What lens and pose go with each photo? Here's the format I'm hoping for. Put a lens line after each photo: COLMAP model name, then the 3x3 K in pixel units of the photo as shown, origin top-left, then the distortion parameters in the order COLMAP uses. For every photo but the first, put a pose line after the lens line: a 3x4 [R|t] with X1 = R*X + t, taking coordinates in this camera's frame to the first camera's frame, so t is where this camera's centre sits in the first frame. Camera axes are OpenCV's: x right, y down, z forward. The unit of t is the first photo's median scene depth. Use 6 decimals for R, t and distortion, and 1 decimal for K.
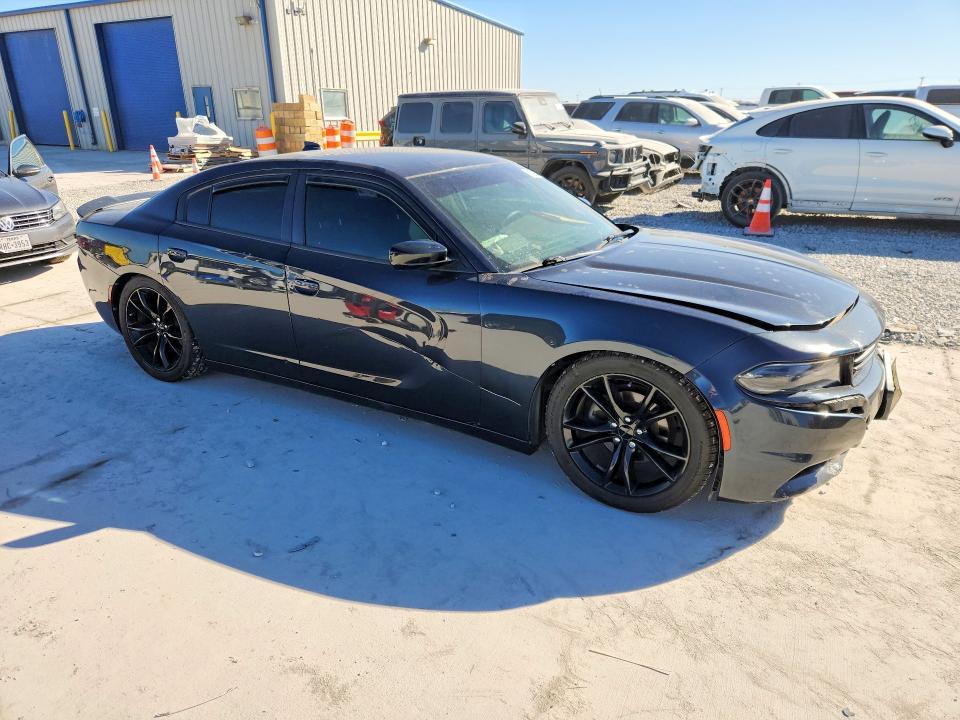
lens RADIAL K [[707.0, 0, 480.6], [0, 707.0, 361.8], [0, 0, 1]] dist [0.032290, 0.003101]
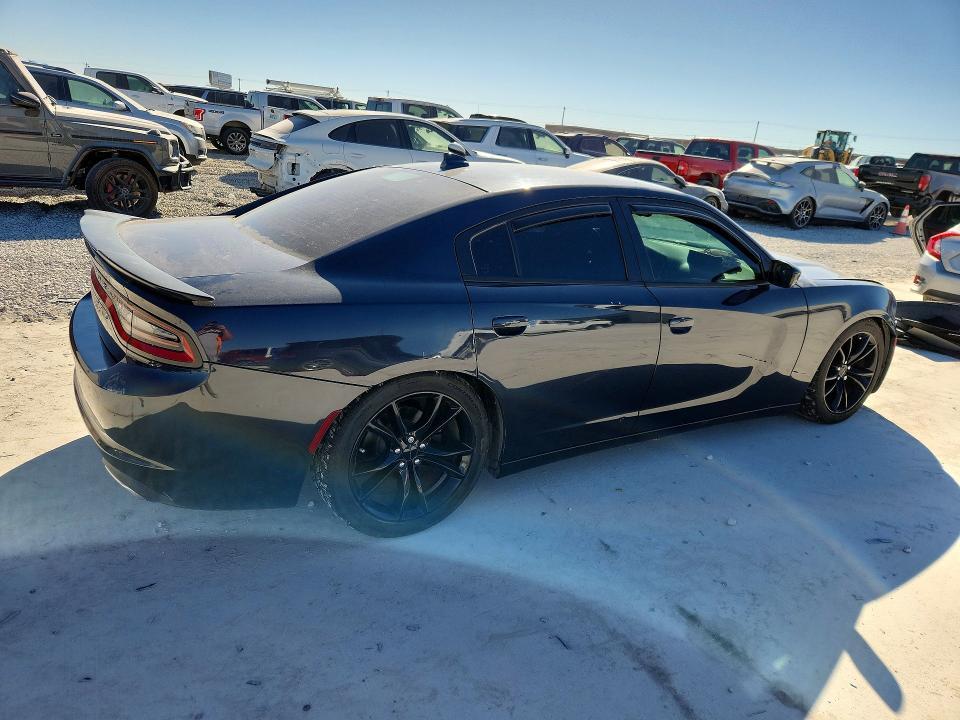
lens RADIAL K [[707.0, 0, 479.8], [0, 707.0, 360.4], [0, 0, 1]] dist [0.032290, 0.003101]
pose [[0.408794, -0.226803, 0.883996, -0.999511], [0.204071, 0.966818, 0.153682, -0.217114], [-0.889518, 0.117574, 0.441513, 0.703845]]
